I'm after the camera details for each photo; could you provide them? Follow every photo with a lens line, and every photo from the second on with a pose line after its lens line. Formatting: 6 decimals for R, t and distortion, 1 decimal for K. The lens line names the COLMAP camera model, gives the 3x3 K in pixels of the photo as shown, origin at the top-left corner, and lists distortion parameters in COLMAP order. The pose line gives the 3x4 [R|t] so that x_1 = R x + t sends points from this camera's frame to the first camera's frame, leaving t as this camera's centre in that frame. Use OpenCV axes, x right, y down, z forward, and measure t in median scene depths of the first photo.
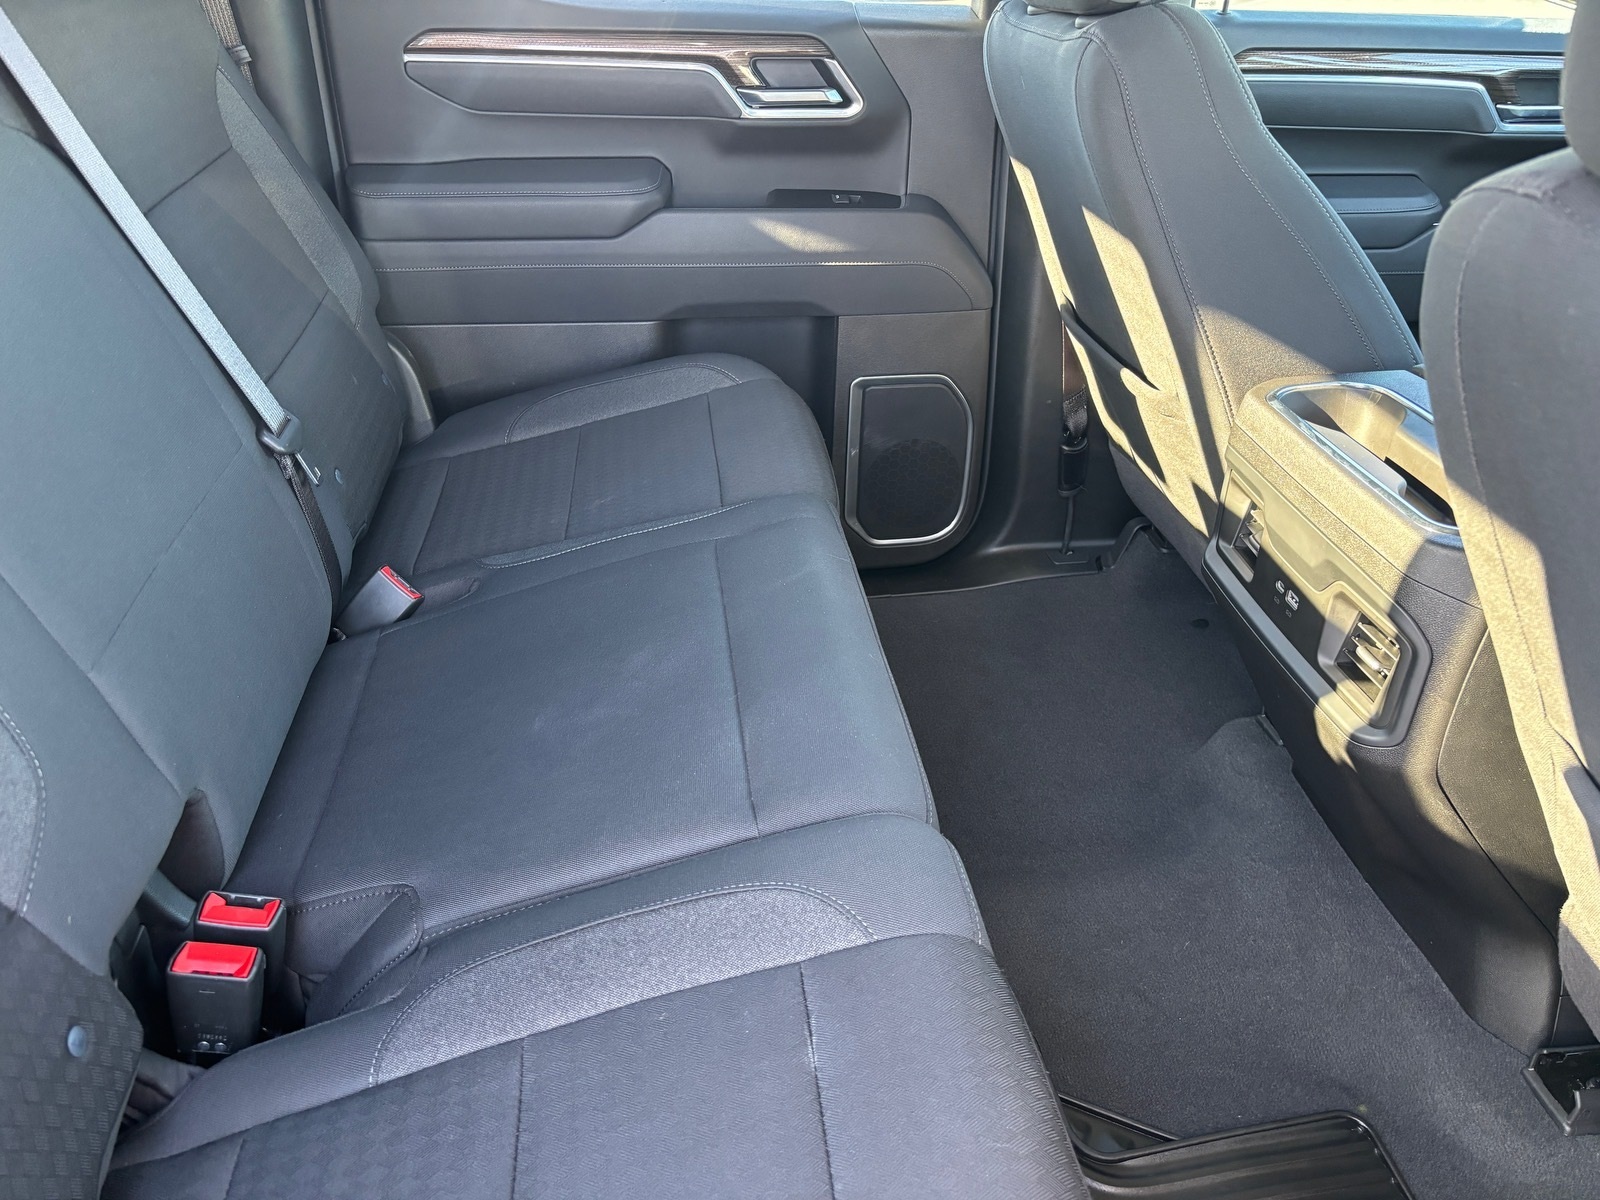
lens RADIAL K [[1215.0, 0, 805.5], [0, 1215.0, 592.6], [0, 0, 1]] dist [0.022379, -0.032072]
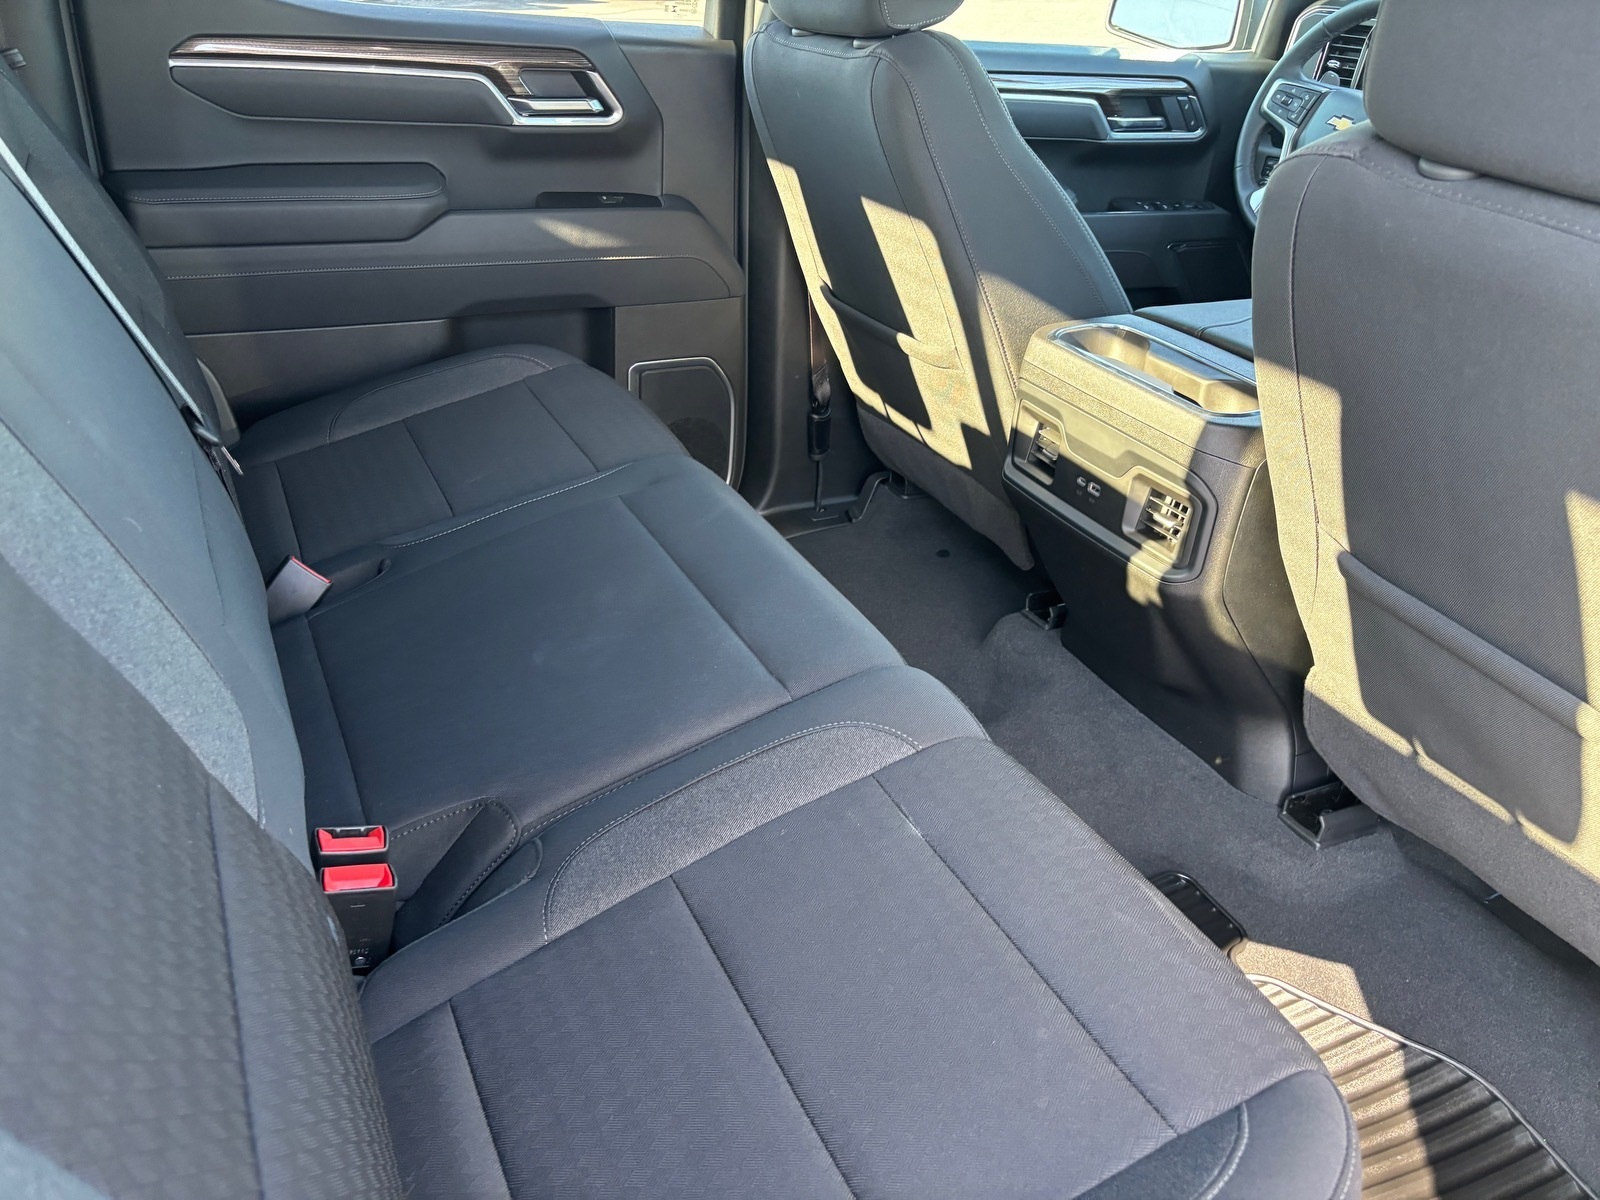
lens RADIAL K [[1215.0, 0, 823.2], [0, 1215.0, 602.0], [0, 0, 1]] dist [0.022379, -0.032072]
pose [[0.936519, -0.125381, 0.327432, -0.244616], [0.127780, 0.991700, 0.014268, 0.054371], [-0.326503, 0.028477, 0.944767, -0.104980]]
